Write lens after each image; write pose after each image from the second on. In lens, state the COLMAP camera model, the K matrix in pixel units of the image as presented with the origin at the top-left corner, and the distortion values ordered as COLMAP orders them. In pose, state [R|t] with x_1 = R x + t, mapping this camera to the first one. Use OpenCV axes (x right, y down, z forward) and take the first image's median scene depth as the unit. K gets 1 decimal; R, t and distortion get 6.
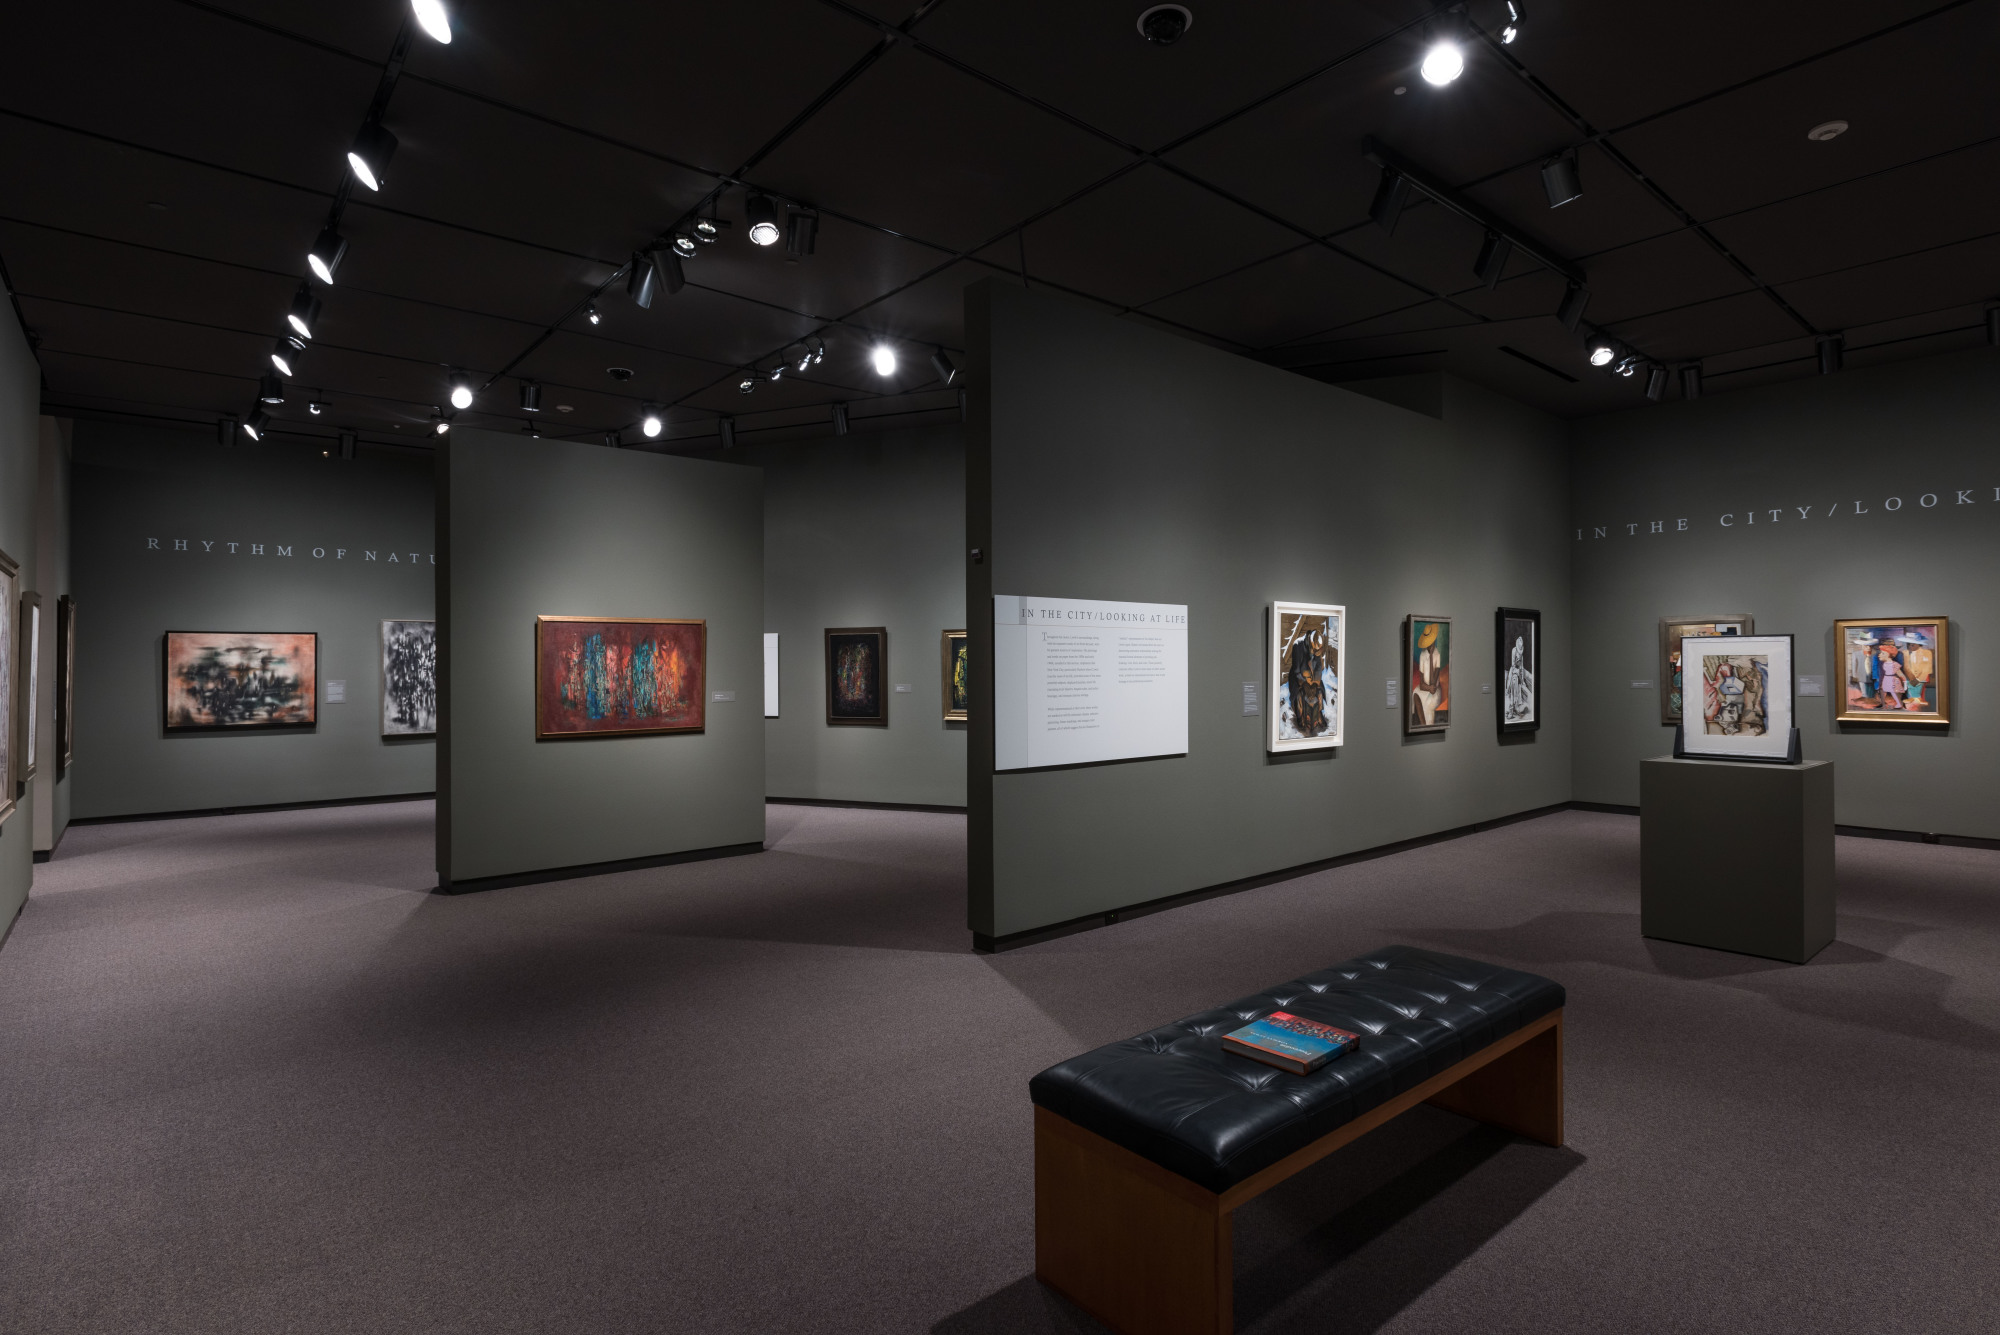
lens RADIAL K [[1003.0, 0, 1001.1], [0, 1003.0, 655.2], [0, 0, 1]] dist [-0.005705, -0.002256]
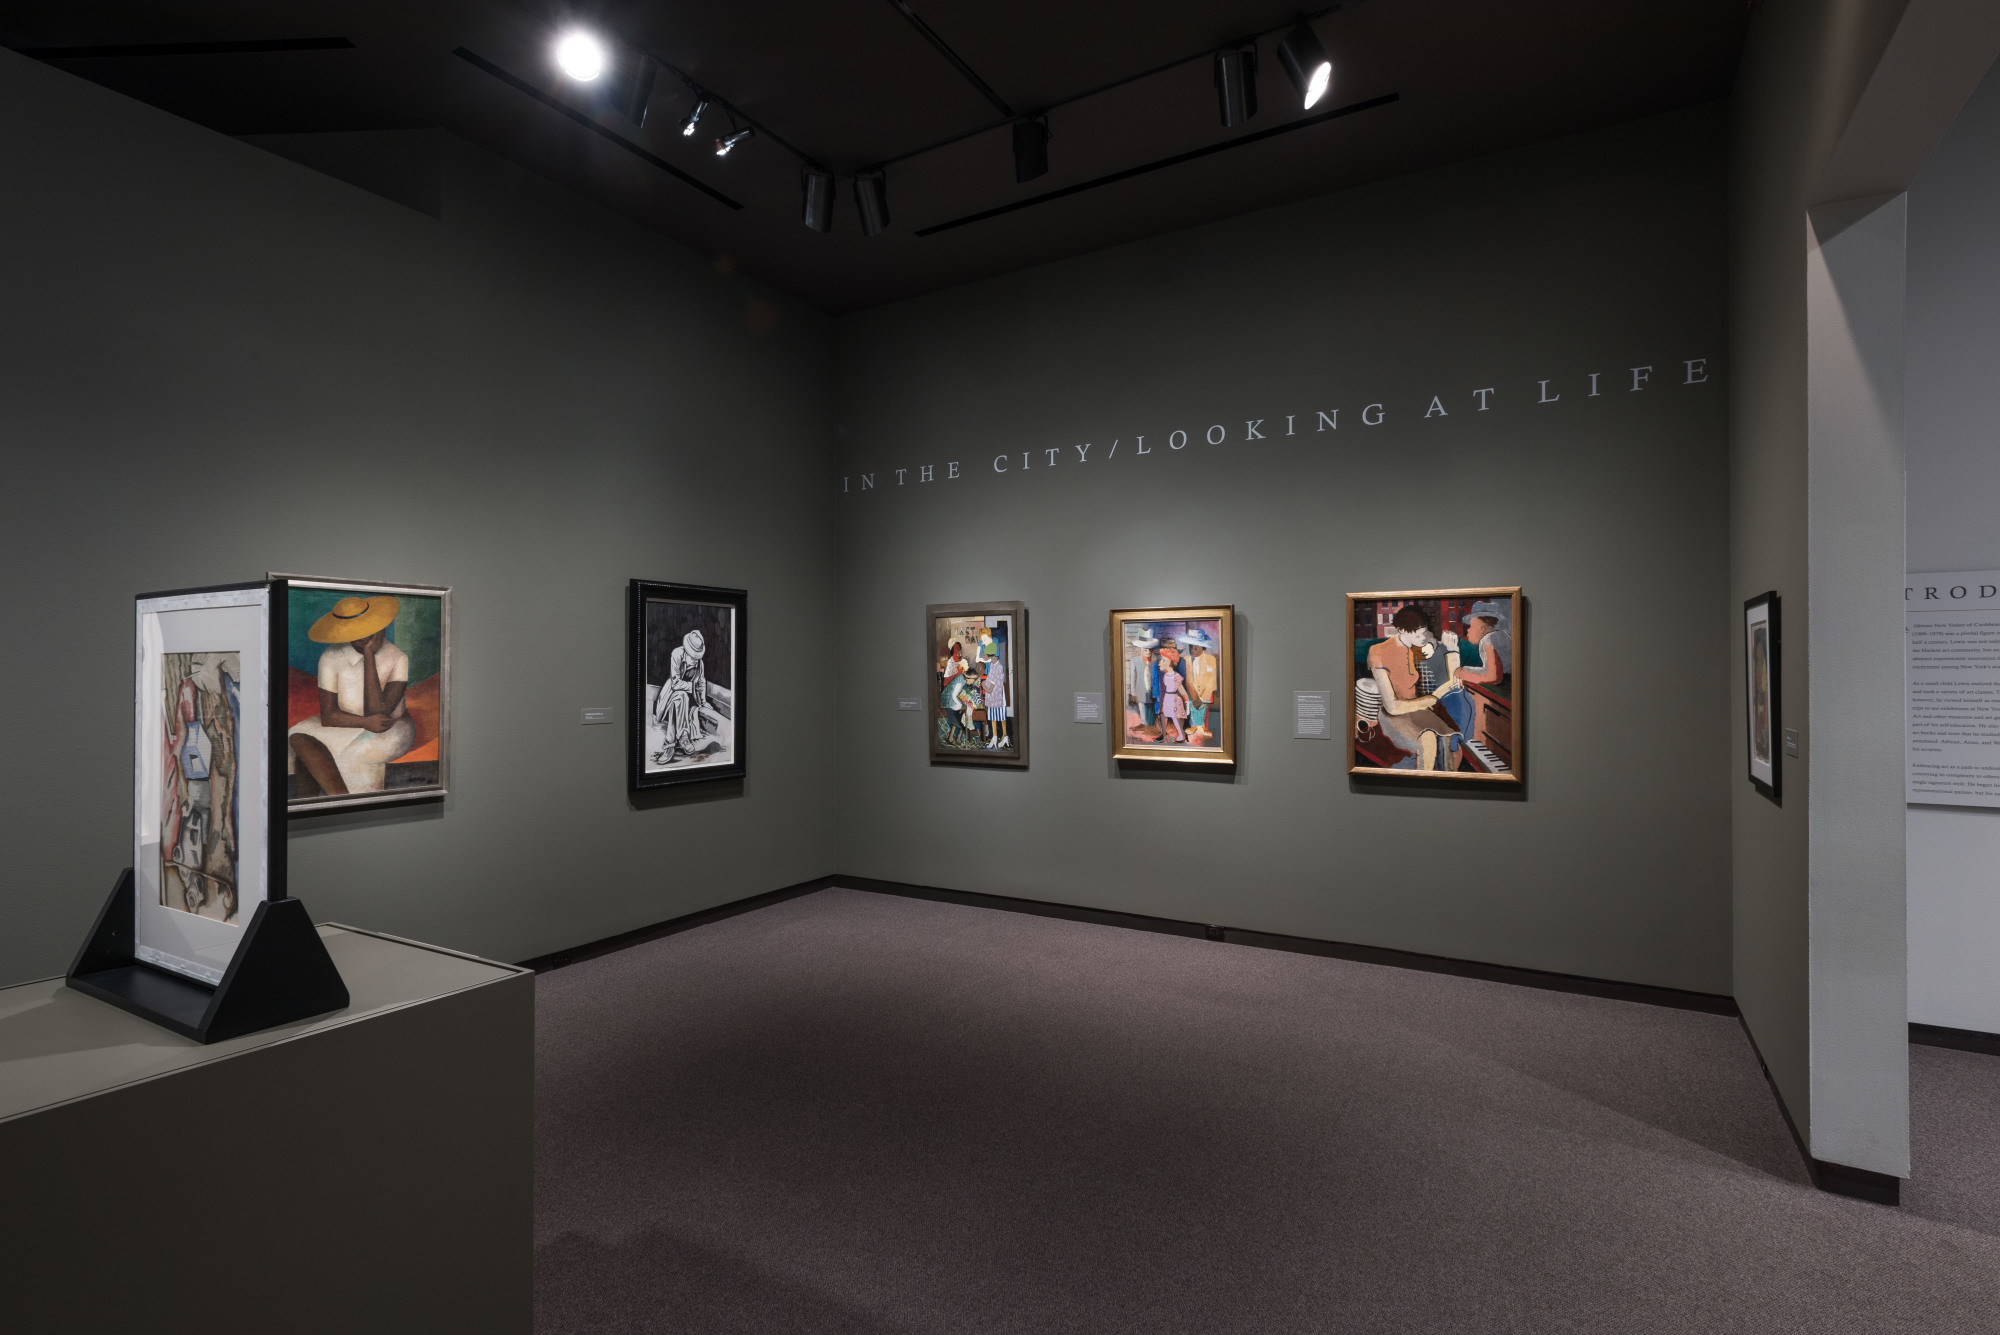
lens RADIAL K [[956.9, 0, 1007.4], [0, 956.9, 666.2], [0, 0, 1]] dist [-0.009496, -0.000020]
pose [[0.942578, 0.005073, 0.333947, 0.566211], [-0.006292, 0.999977, 0.002569, 0.001176], [-0.333927, -0.004522, 0.942588, 0.422552]]
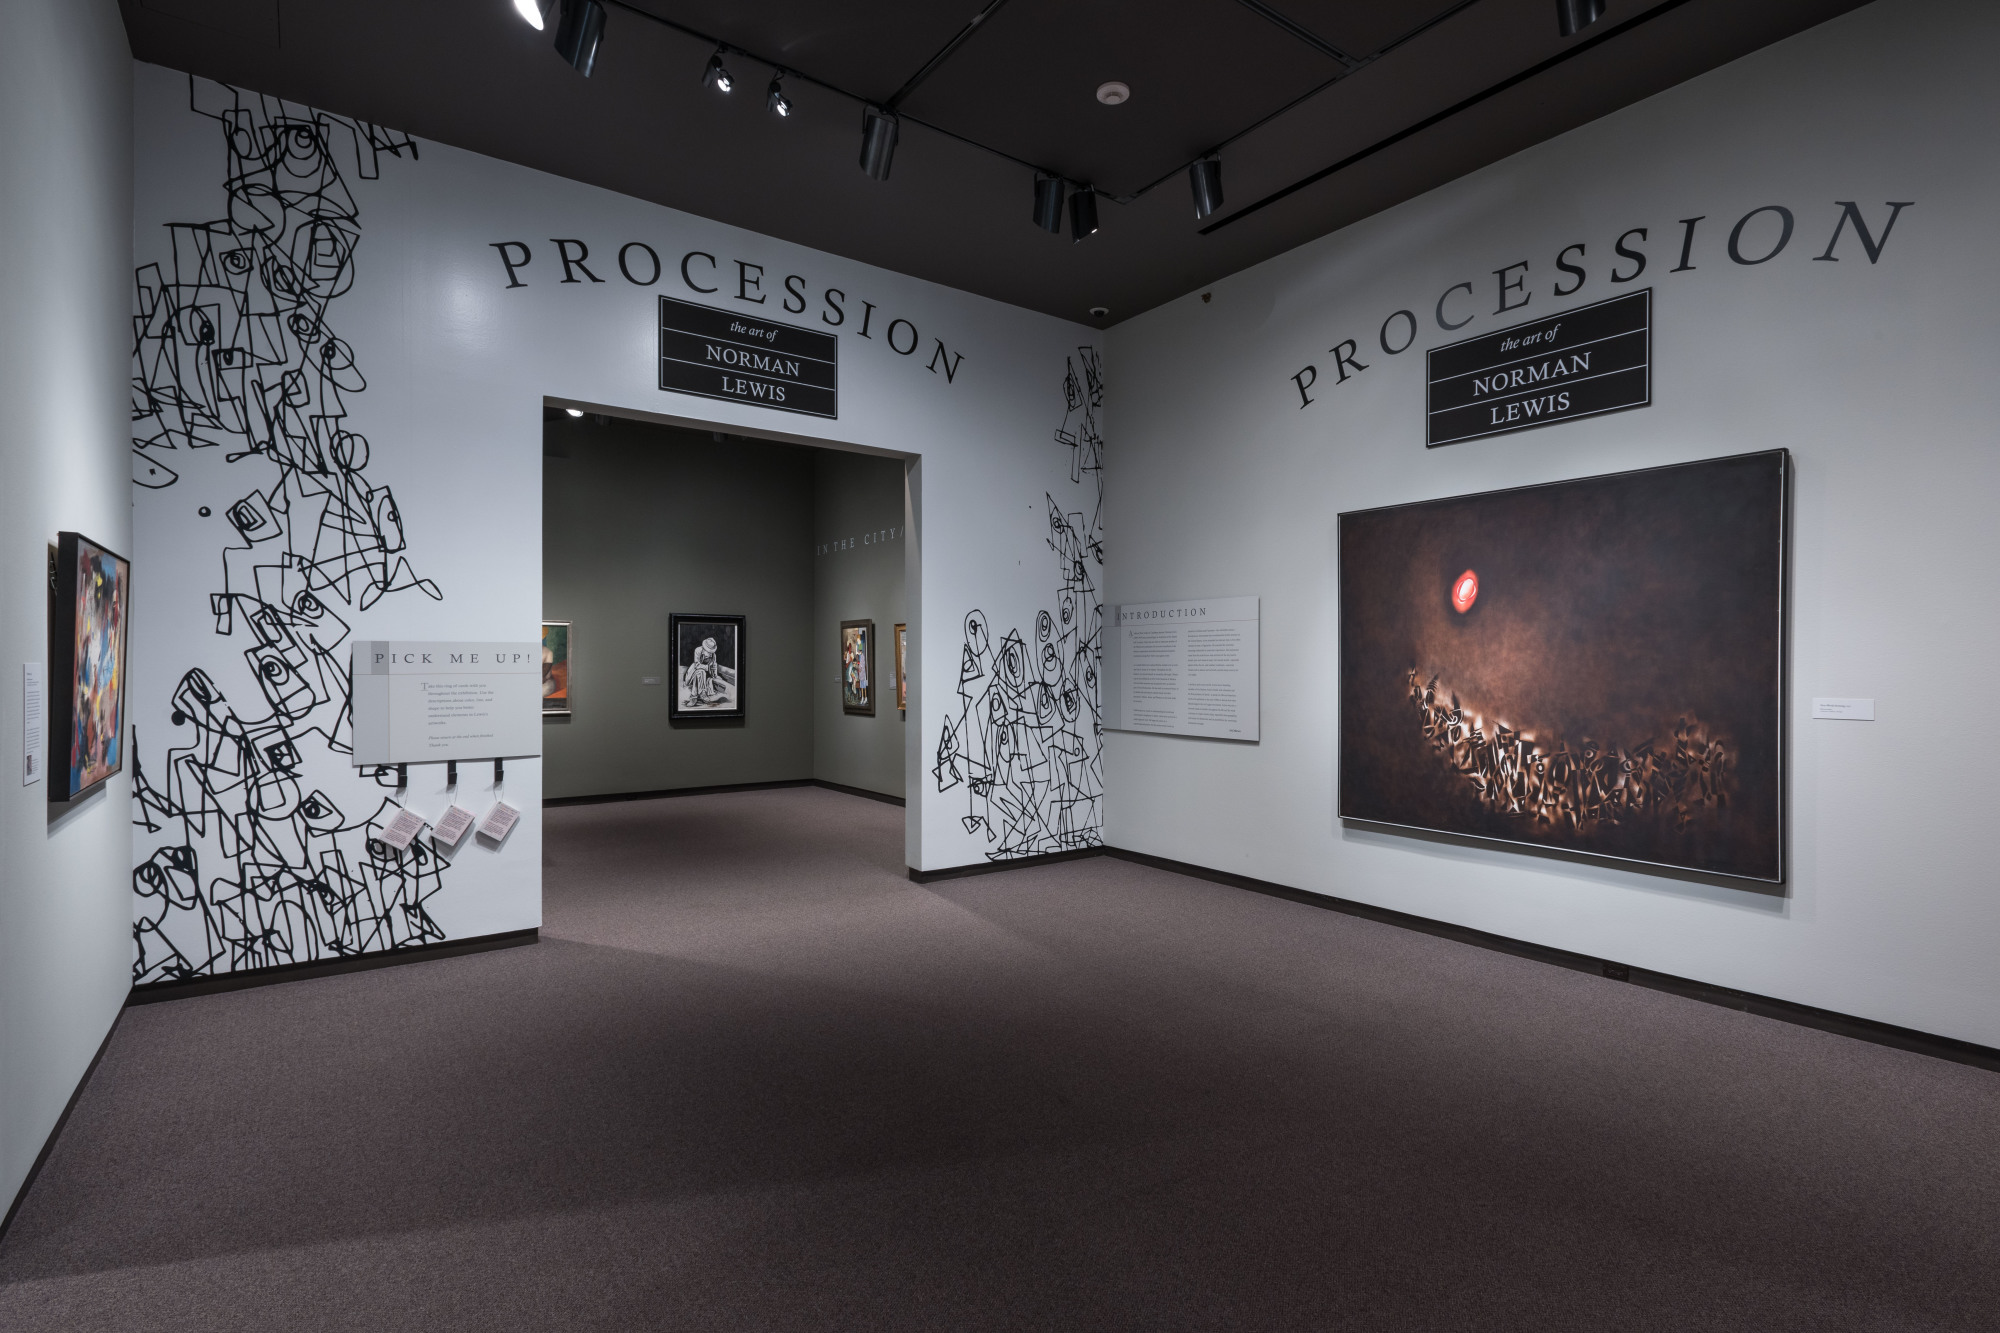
lens RADIAL K [[979.4, 0, 996.5], [0, 979.4, 665.0], [0, 0, 1]] dist [0.026258, -0.000163]
pose [[0.996356, 0.006286, -0.085058, 1.076998], [-0.005448, 0.999934, 0.010079, -0.000003], [0.085116, -0.009579, 0.996325, -0.149514]]
